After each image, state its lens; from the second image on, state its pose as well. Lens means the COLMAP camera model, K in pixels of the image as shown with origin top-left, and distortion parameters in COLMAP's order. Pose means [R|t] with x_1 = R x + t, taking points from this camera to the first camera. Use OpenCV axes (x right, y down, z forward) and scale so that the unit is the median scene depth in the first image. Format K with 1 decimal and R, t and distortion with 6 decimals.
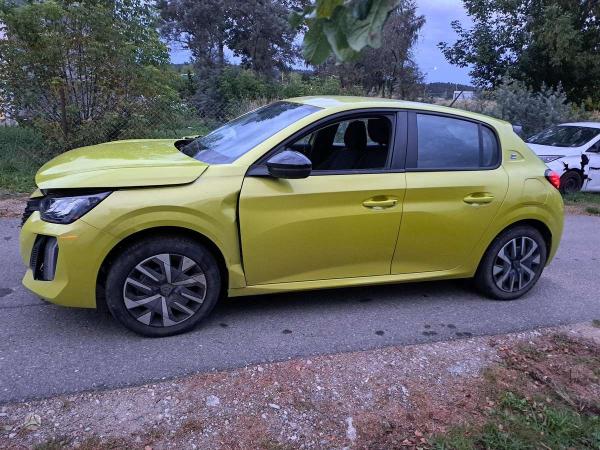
lens RADIAL K [[449.3, 0, 300.6], [0, 449.3, 223.6], [0, 0, 1]] dist [0.026258, -0.009133]
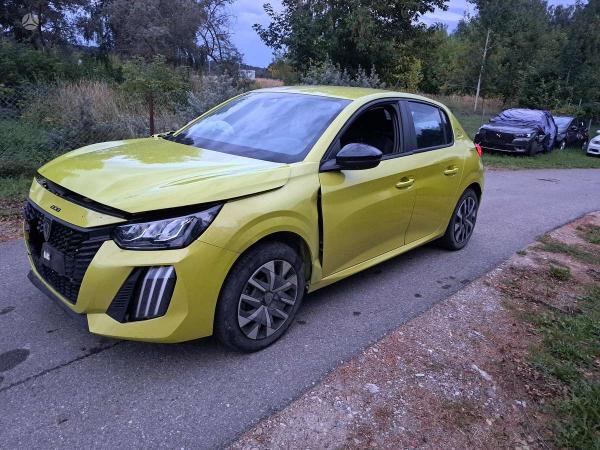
lens RADIAL K [[449.3, 0, 298.6], [0, 449.3, 224.3], [0, 0, 1]] dist [0.026258, -0.009133]
pose [[0.884138, -0.152792, 0.441537, -0.619758], [0.131443, 0.988190, 0.078756, -0.073380], [-0.448356, -0.011594, 0.893780, 0.117037]]
